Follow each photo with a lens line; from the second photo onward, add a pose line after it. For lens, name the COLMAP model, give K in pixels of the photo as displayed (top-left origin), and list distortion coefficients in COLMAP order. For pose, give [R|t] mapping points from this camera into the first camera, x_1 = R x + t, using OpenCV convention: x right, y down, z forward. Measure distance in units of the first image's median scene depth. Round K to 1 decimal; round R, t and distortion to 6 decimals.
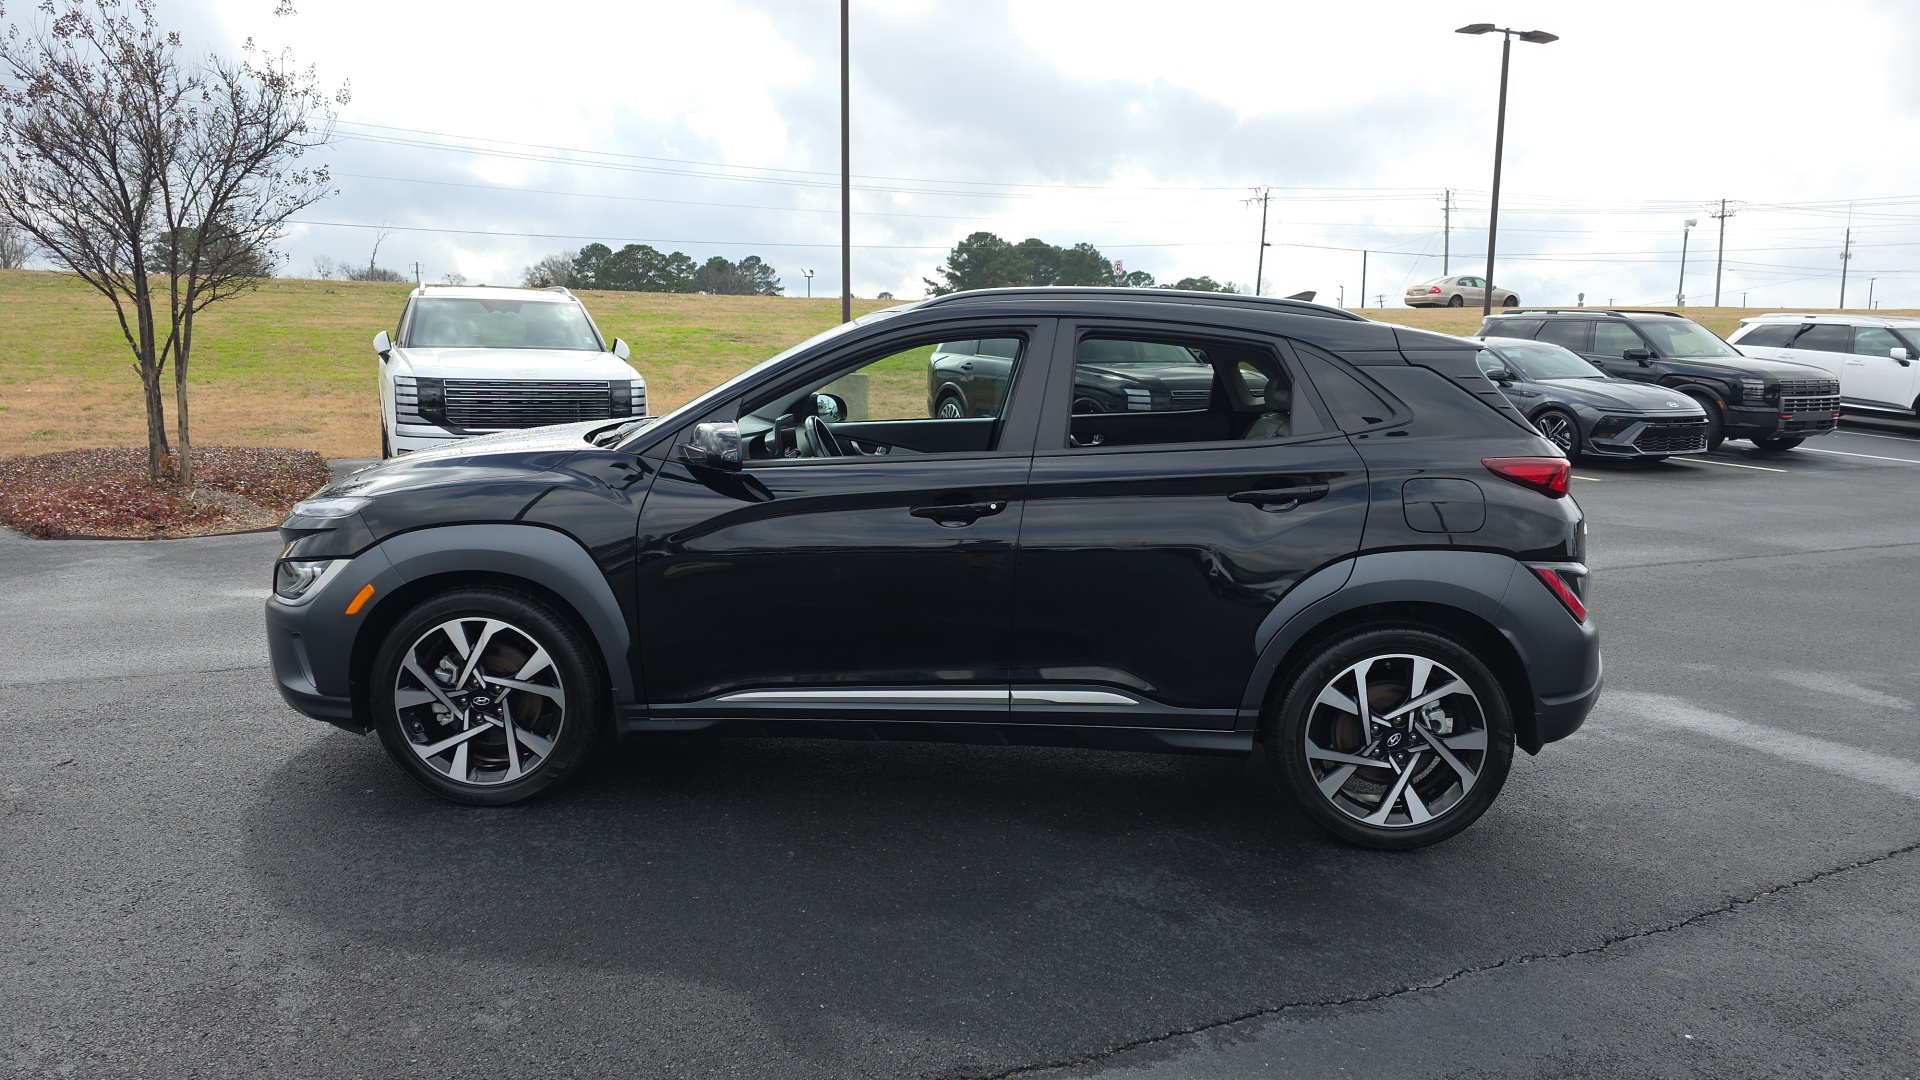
lens RADIAL K [[1300.3, 0, 941.3], [0, 1300.3, 532.8], [0, 0, 1]] dist [0.055750, -0.035171]
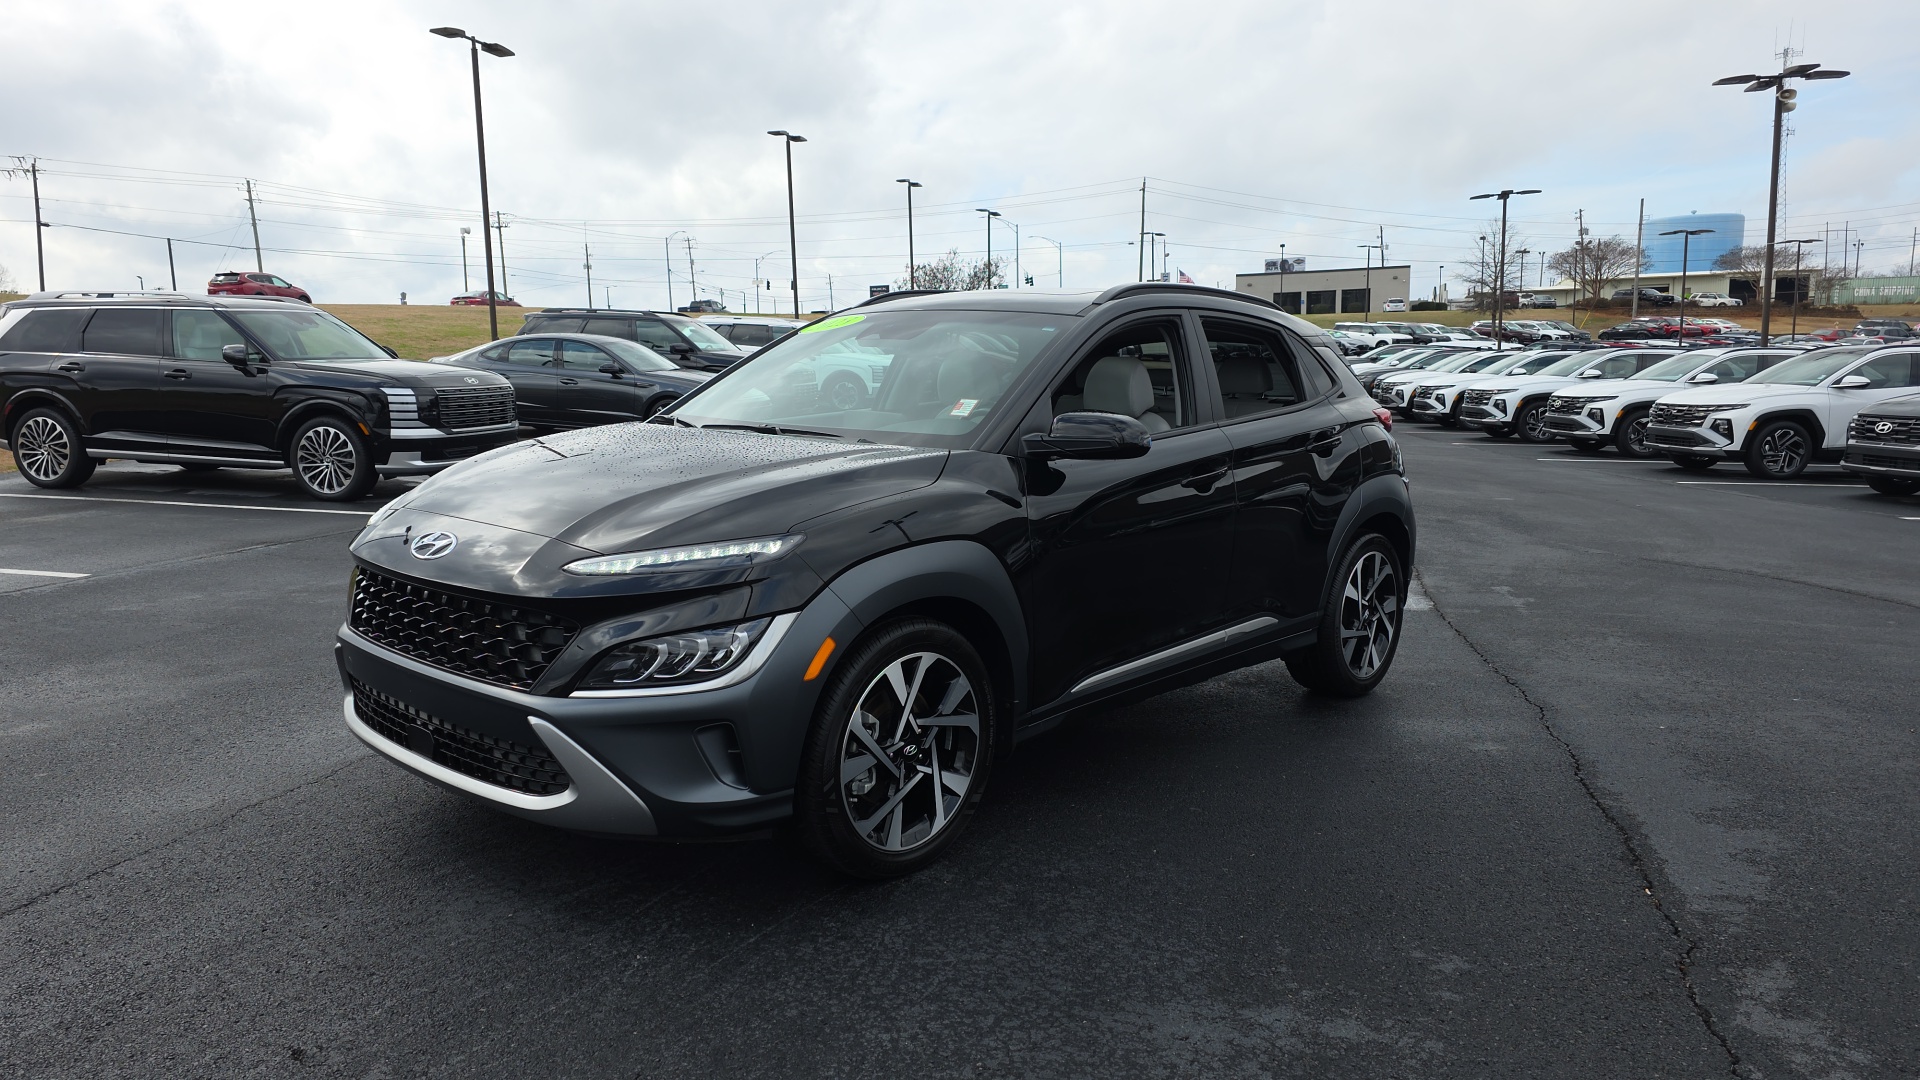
lens RADIAL K [[1300.3, 0, 885.9], [0, 1300.3, 544.1], [0, 0, 1]] dist [0.055750, -0.035171]
pose [[0.655296, -0.124905, 0.744974, -1.011095], [0.116967, 0.991117, 0.063288, -0.063772], [-0.746262, 0.045665, 0.664084, 0.449892]]
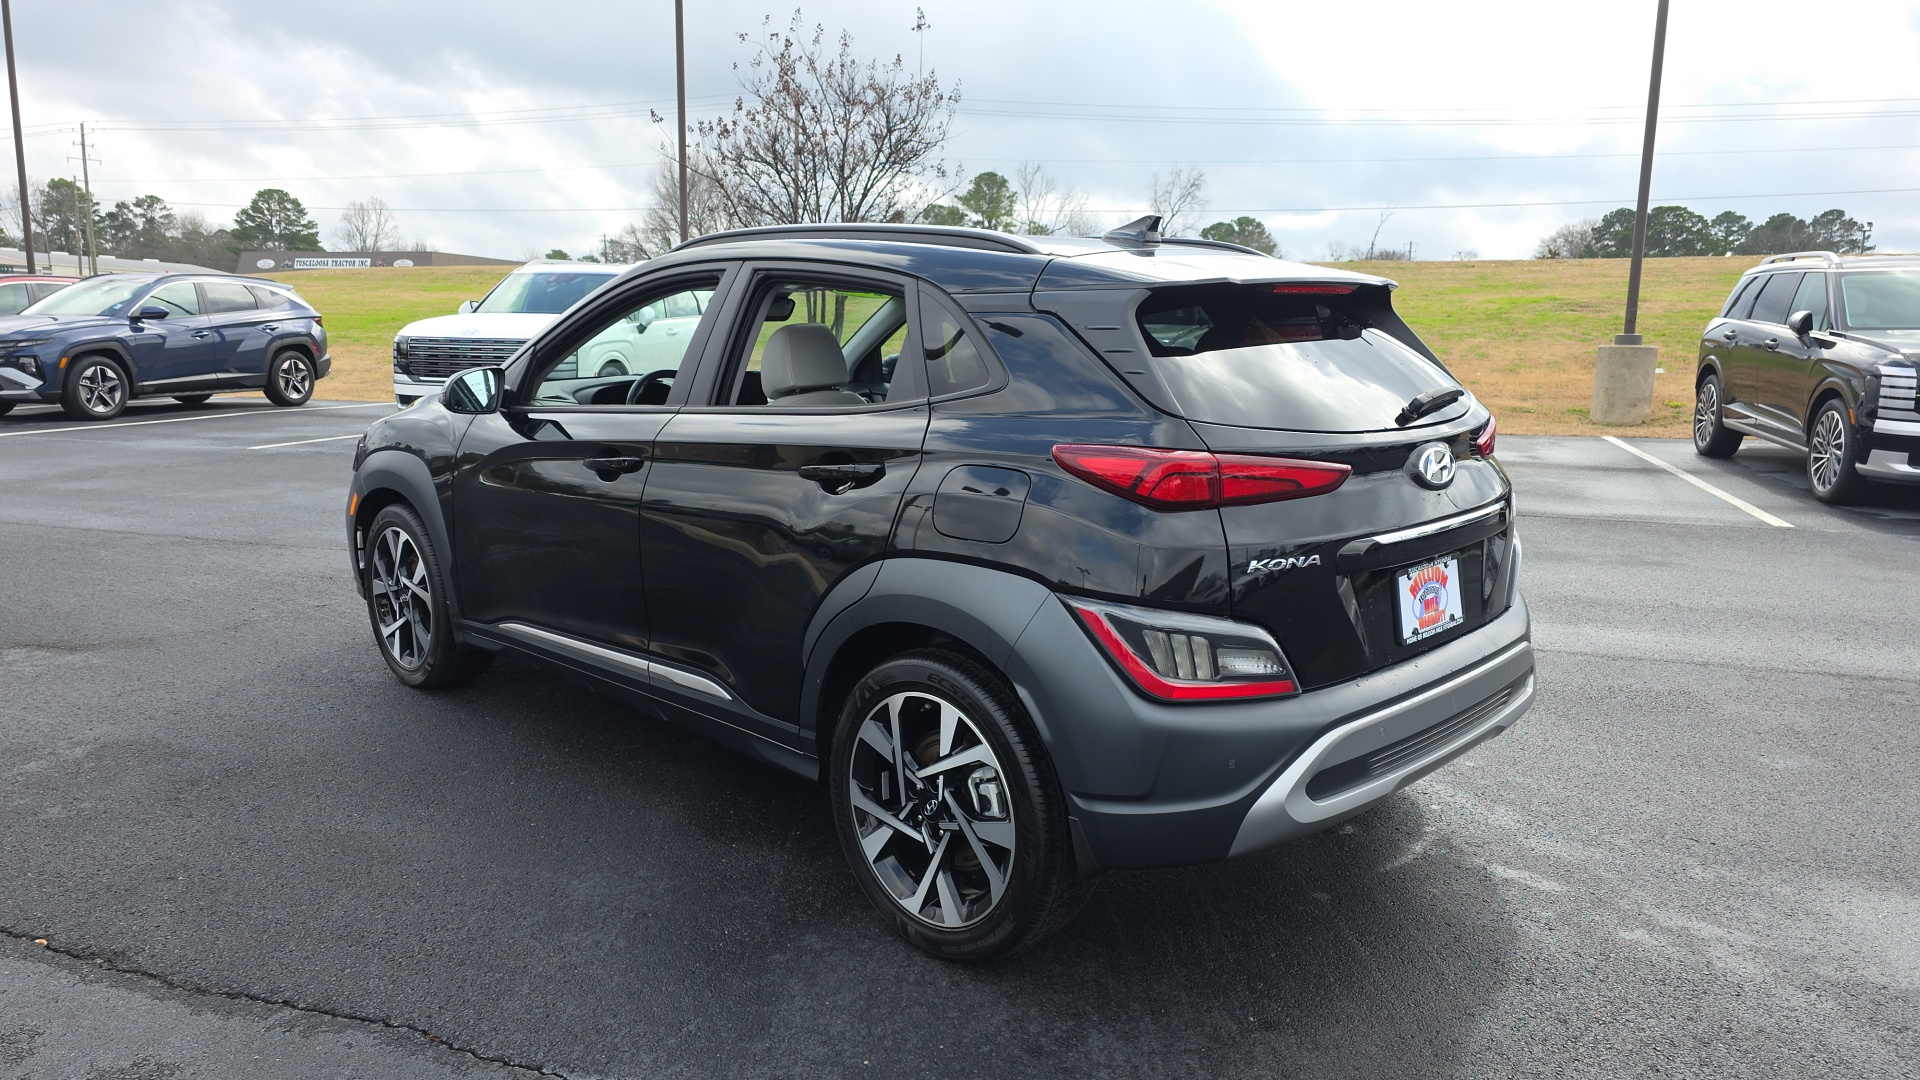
lens RADIAL K [[1300.3, 0, 958.1], [0, 1300.3, 550.4], [0, 0, 1]] dist [0.055750, -0.035171]
pose [[0.744283, 0.110068, -0.658732, 0.830615], [-0.091038, 0.993840, 0.063200, -0.037670], [0.661630, 0.012931, 0.749719, 0.442376]]
